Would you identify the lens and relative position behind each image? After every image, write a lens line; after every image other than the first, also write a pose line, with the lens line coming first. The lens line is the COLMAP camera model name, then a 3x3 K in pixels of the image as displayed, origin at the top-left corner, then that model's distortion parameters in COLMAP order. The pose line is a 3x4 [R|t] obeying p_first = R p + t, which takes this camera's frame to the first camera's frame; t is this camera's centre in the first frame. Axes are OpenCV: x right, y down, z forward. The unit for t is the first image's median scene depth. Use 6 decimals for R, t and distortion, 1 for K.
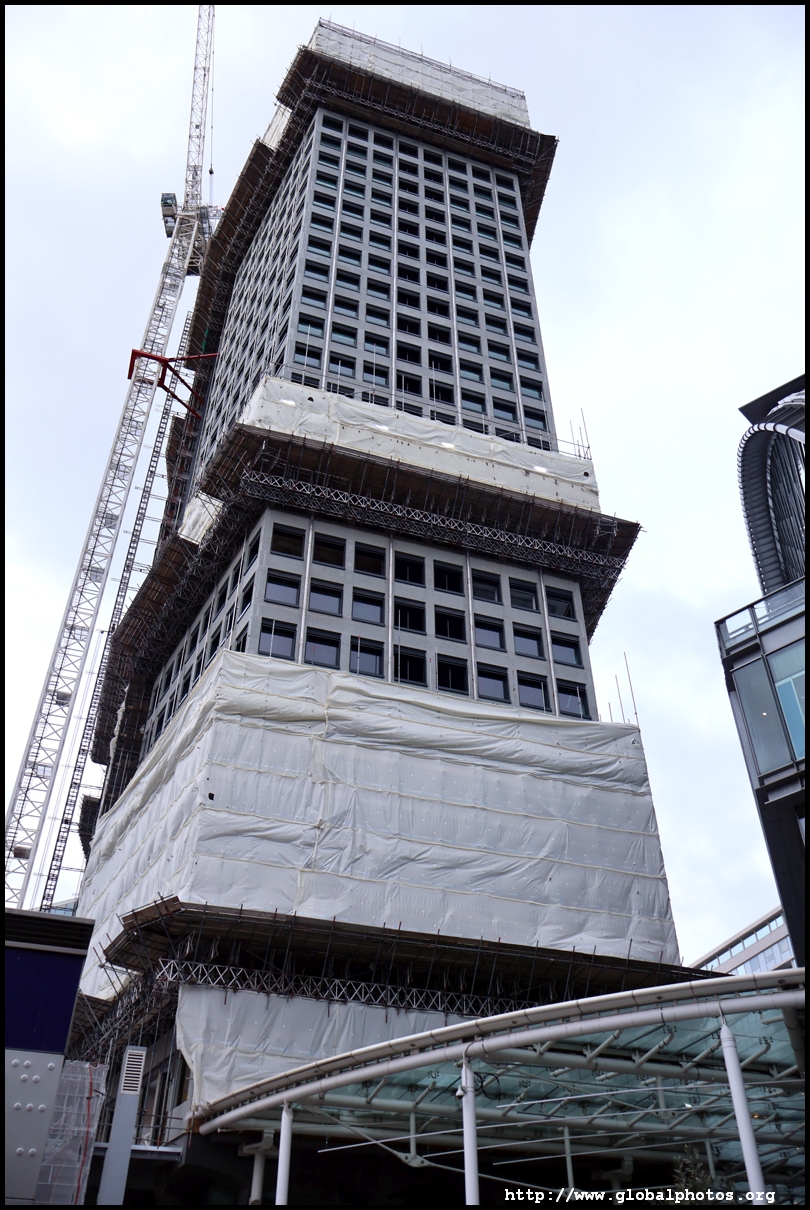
lens RADIAL K [[979.5, 0, 405.0], [0, 979.5, 605.0], [0, 0, 1]] dist [-0.014815, -0.005481]
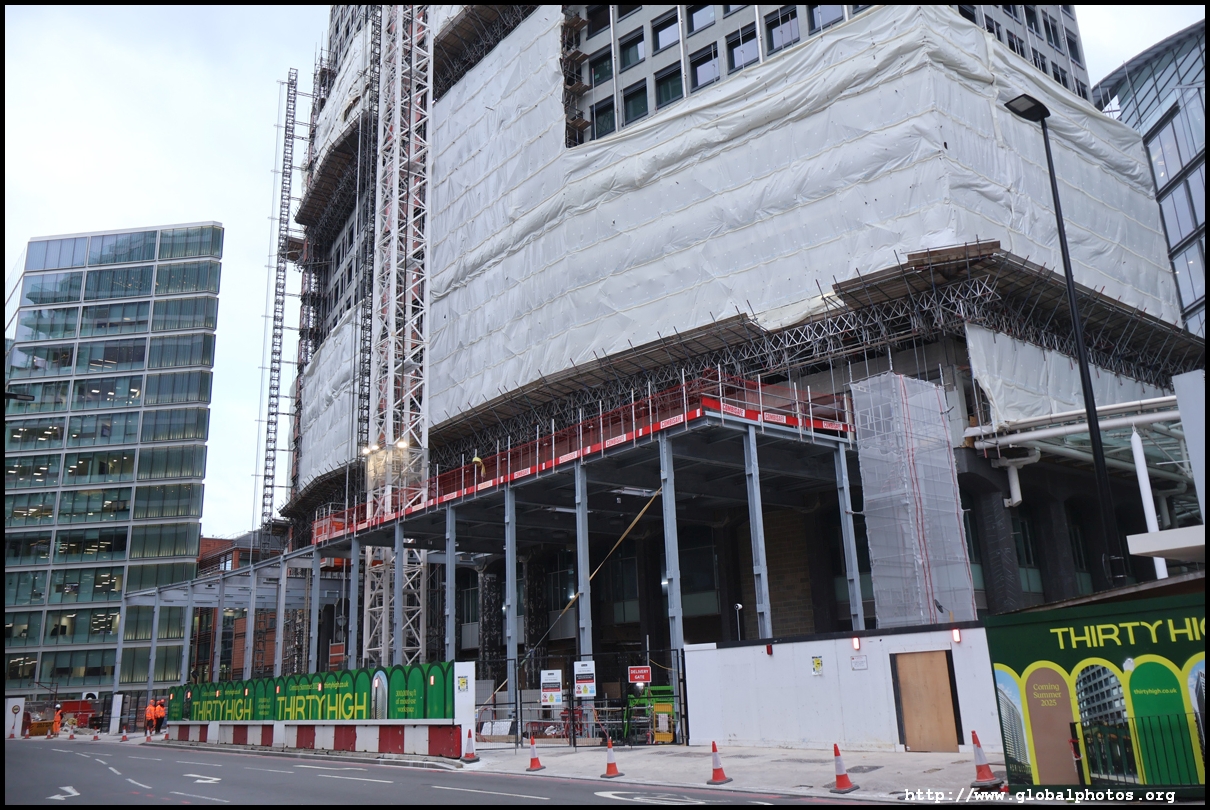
lens RADIAL K [[988.8, 0, 605.0], [0, 988.8, 405.0], [0, 0, 1]] dist [-0.010989, -0.000129]
pose [[0.939765, 0.058410, 0.336795, -0.941568], [-0.190145, 0.908110, 0.373071, 0.143206], [-0.284055, -0.414639, 0.864516, 0.145881]]
